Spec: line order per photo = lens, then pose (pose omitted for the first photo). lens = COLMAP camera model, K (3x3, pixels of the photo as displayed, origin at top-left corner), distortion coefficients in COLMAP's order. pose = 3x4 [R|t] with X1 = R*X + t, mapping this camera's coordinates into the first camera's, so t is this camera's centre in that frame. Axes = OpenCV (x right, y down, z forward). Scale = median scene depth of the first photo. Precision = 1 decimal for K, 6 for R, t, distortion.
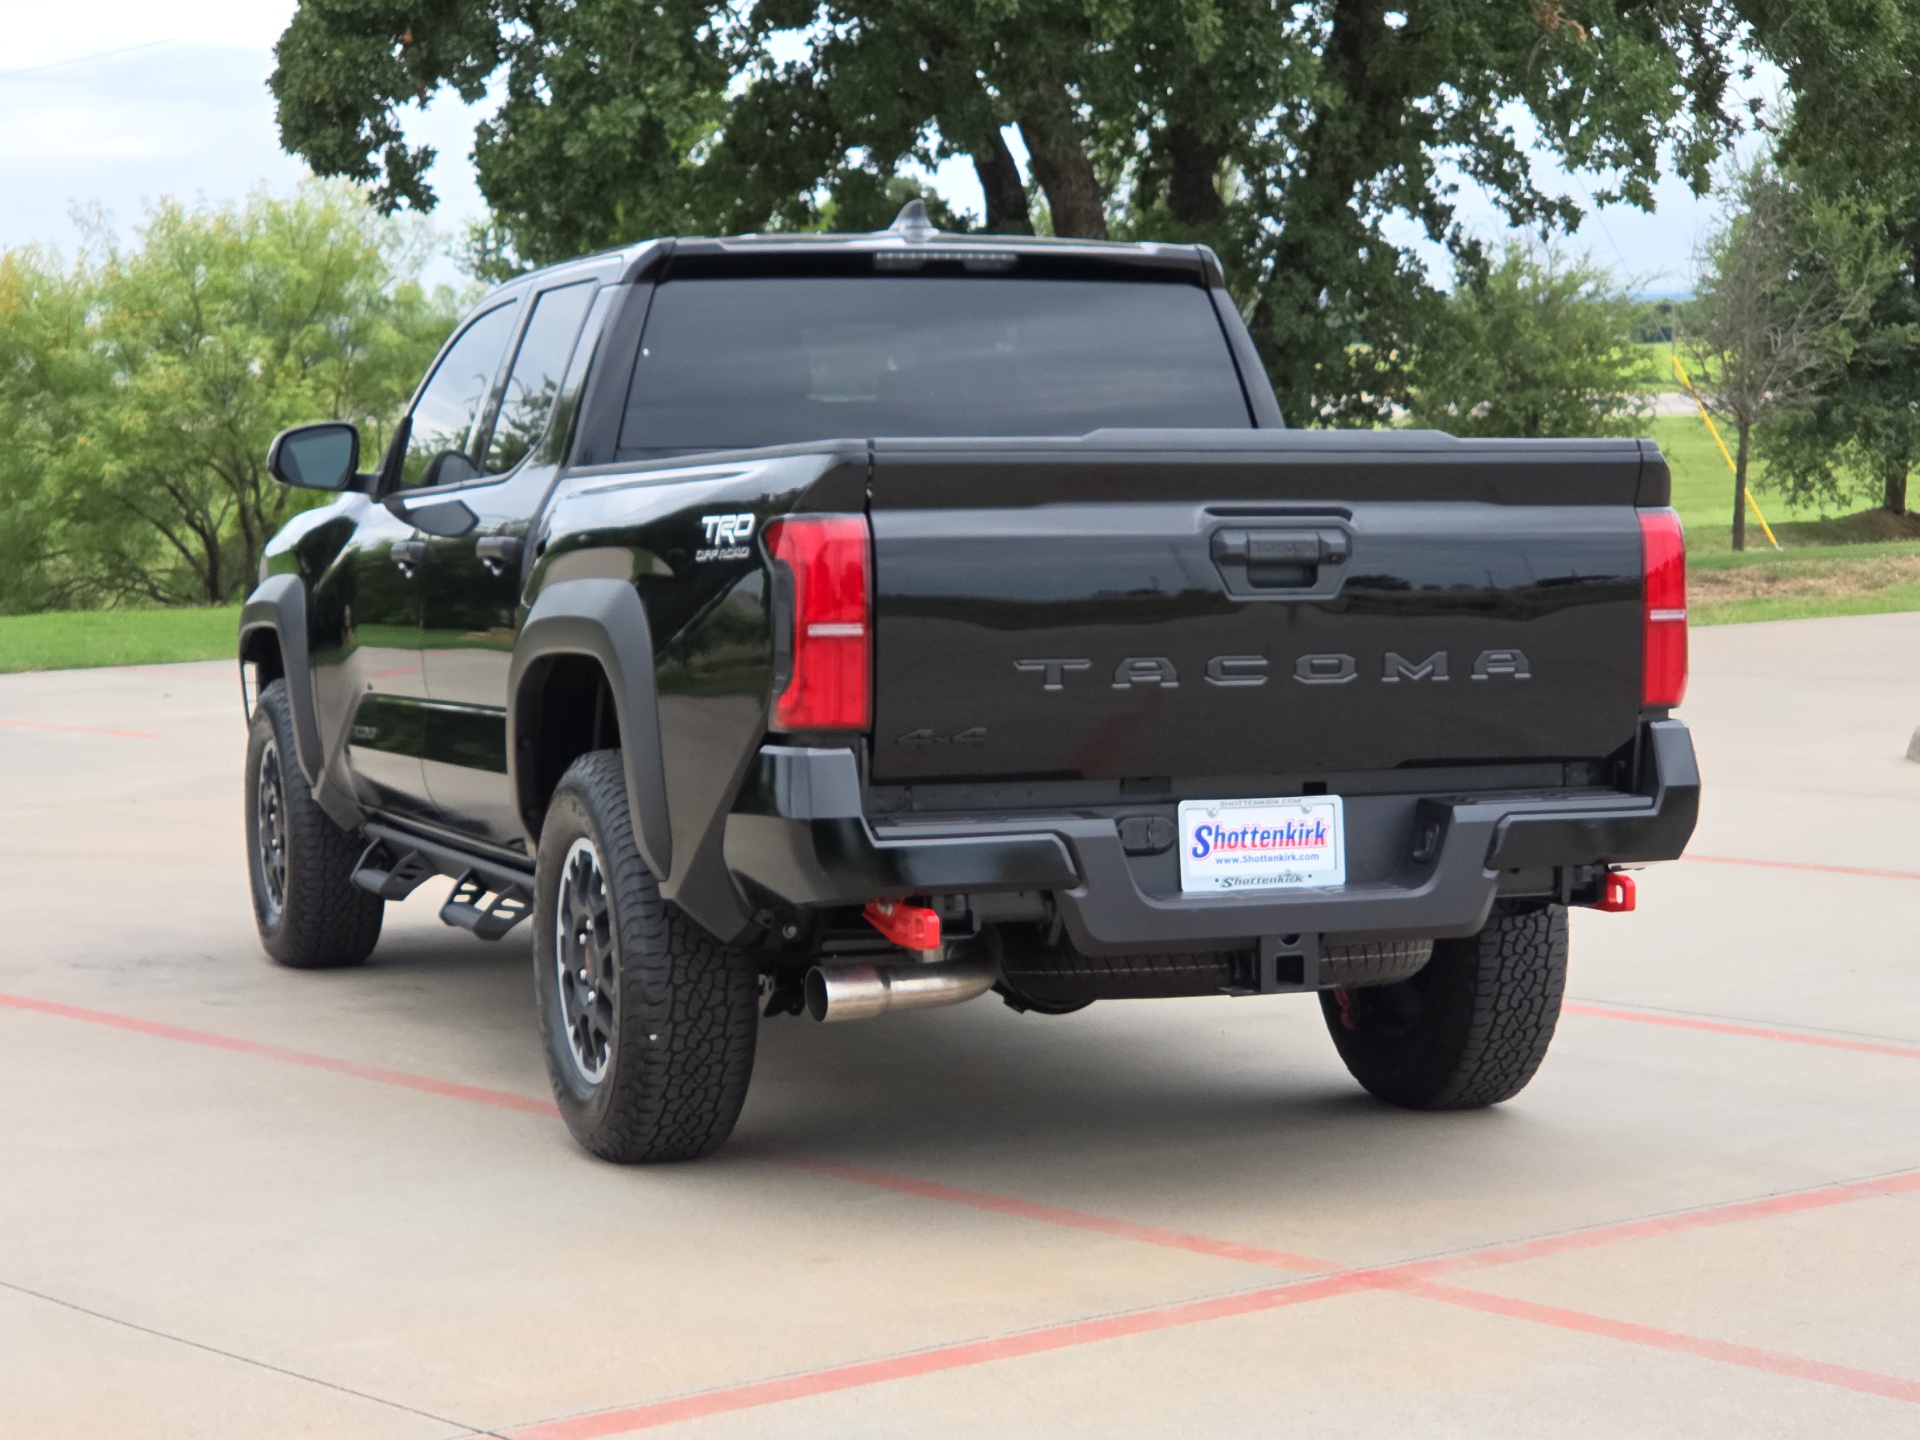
lens RADIAL K [[3949.1, 0, 970.1], [0, 3949.1, 707.1], [0, 0, 1]] dist [0.058295, 0.000000]
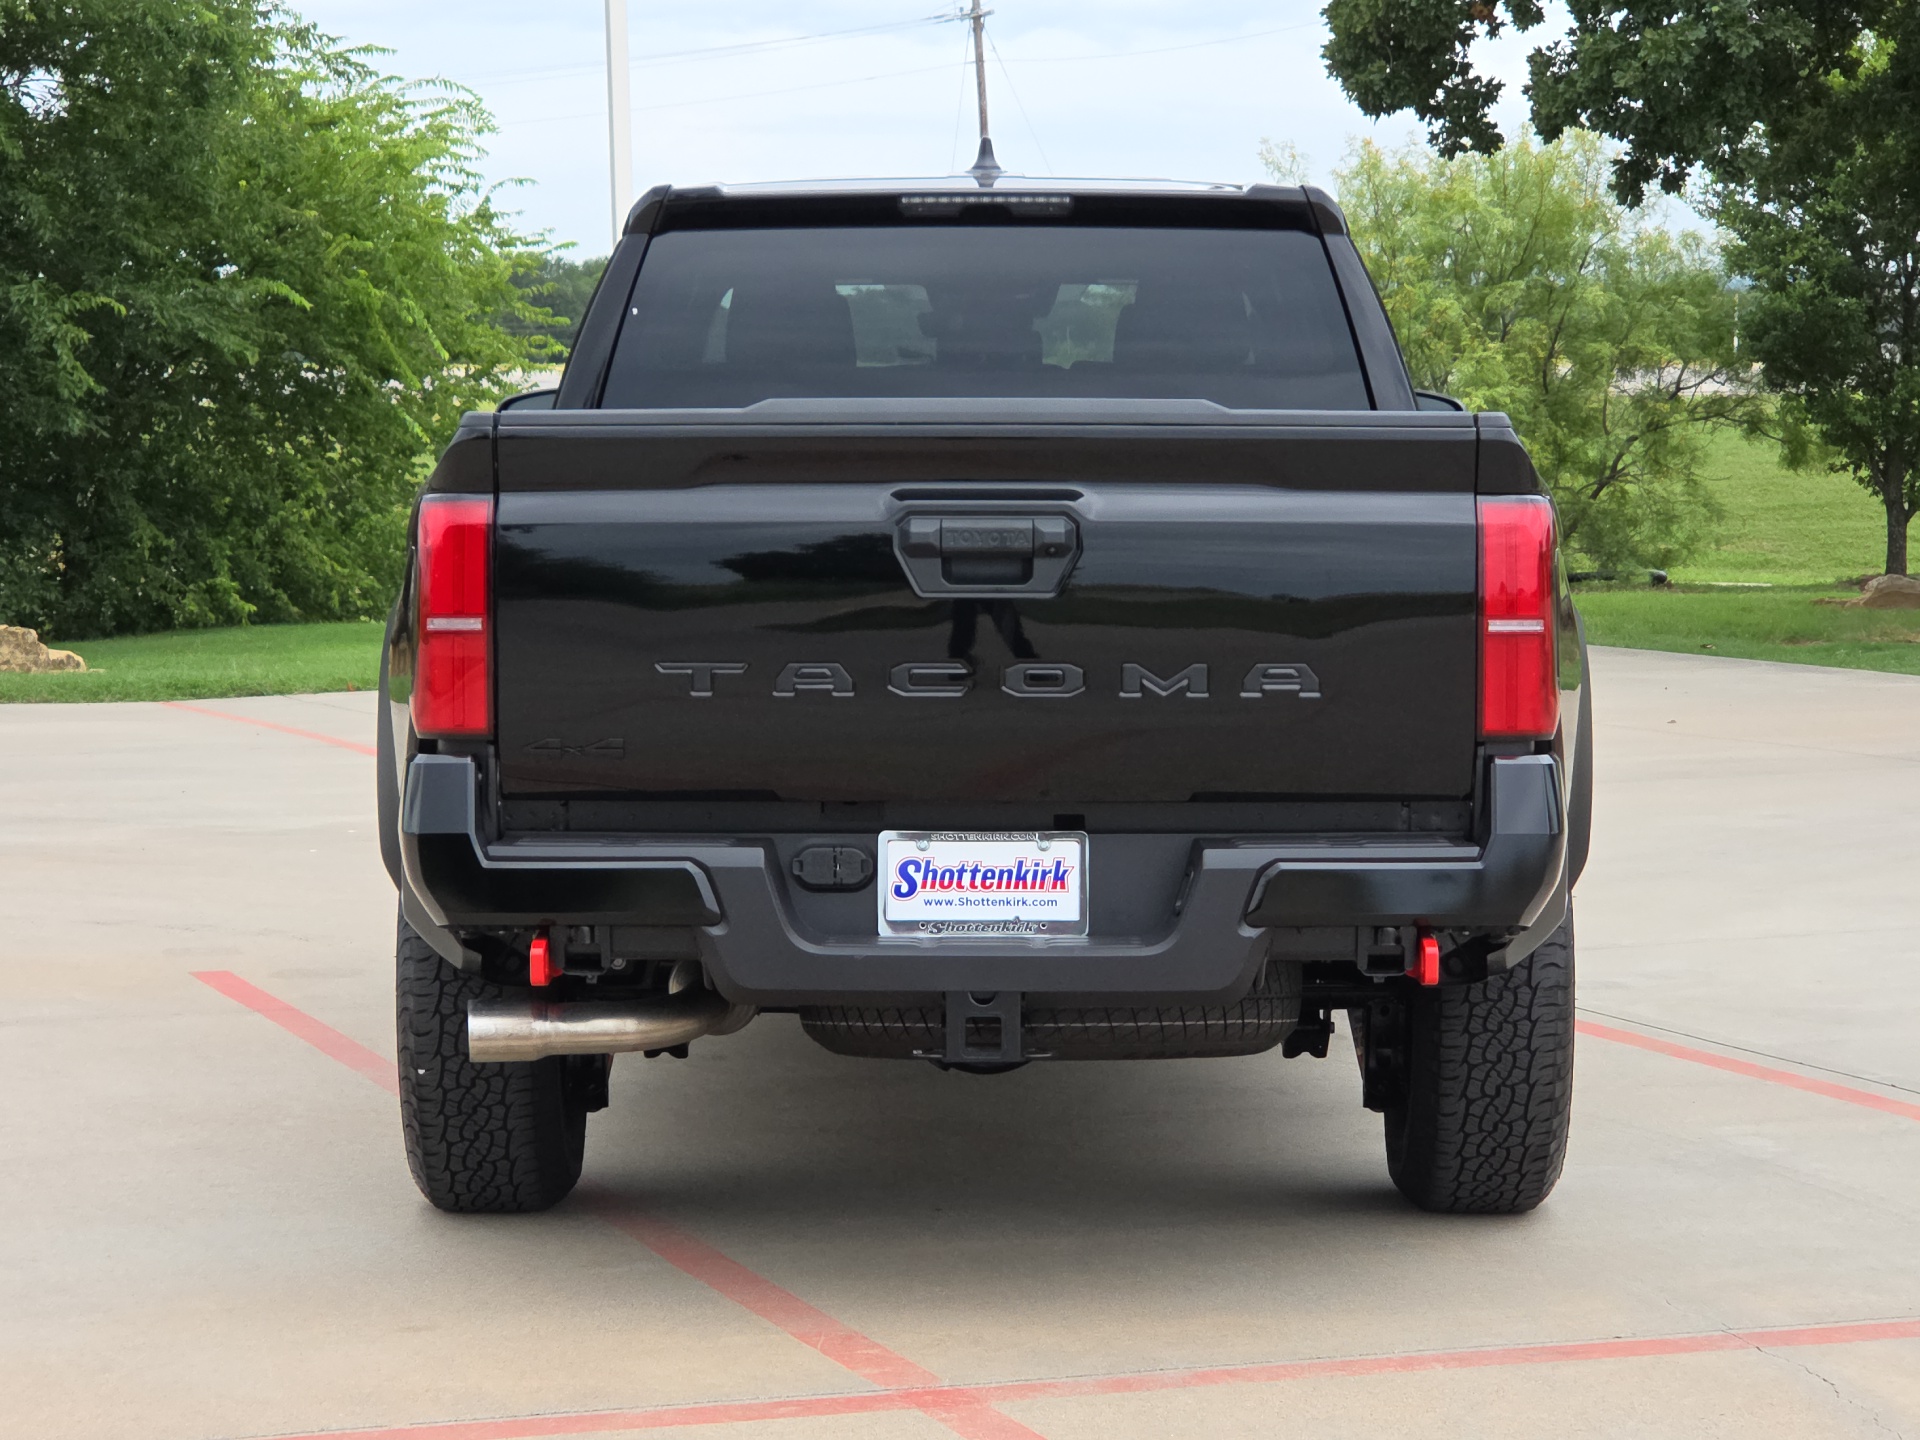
lens RADIAL K [[4385.6, 0, 953.2], [0, 4385.6, 726.5], [0, 0, 1]] dist [-0.035255, 0.000000]
pose [[0.936131, 0.028690, -0.350480, 0.396460], [-0.026707, 0.999588, 0.010491, -0.009136], [0.350636, -0.000461, 0.936512, 0.110278]]
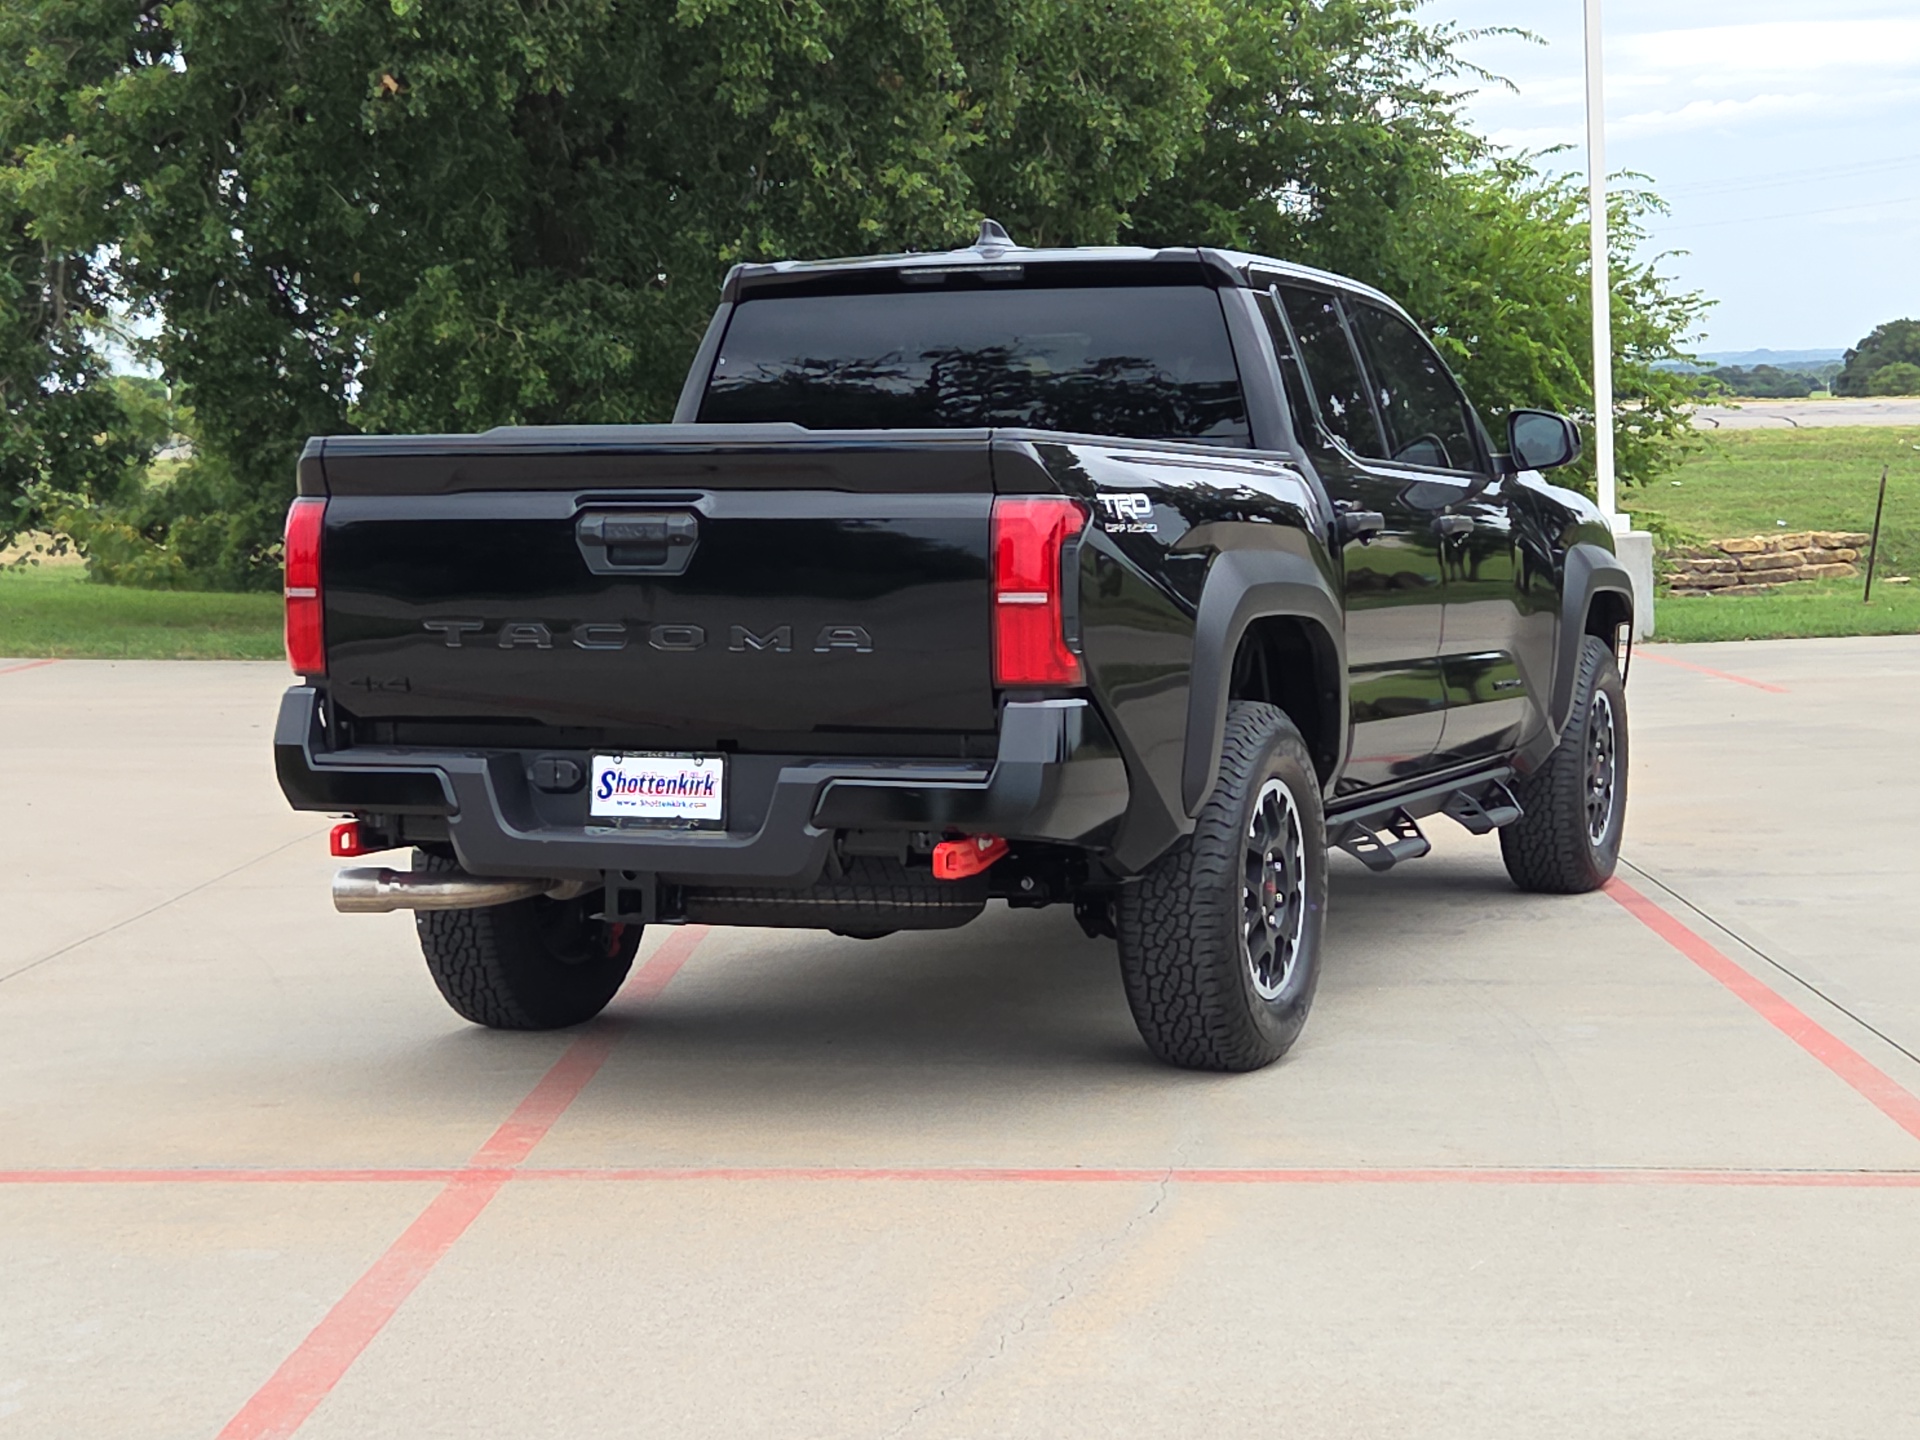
lens RADIAL K [[3354.4, 0, 932.6], [0, 3354.4, 664.5], [0, 0, 1]] dist [0.135067, 0.000000]
pose [[0.721849, 0.037448, -0.691037, 0.790317], [-0.034703, 0.999237, 0.017900, -0.021371], [0.691180, 0.011060, 0.722598, 0.356738]]
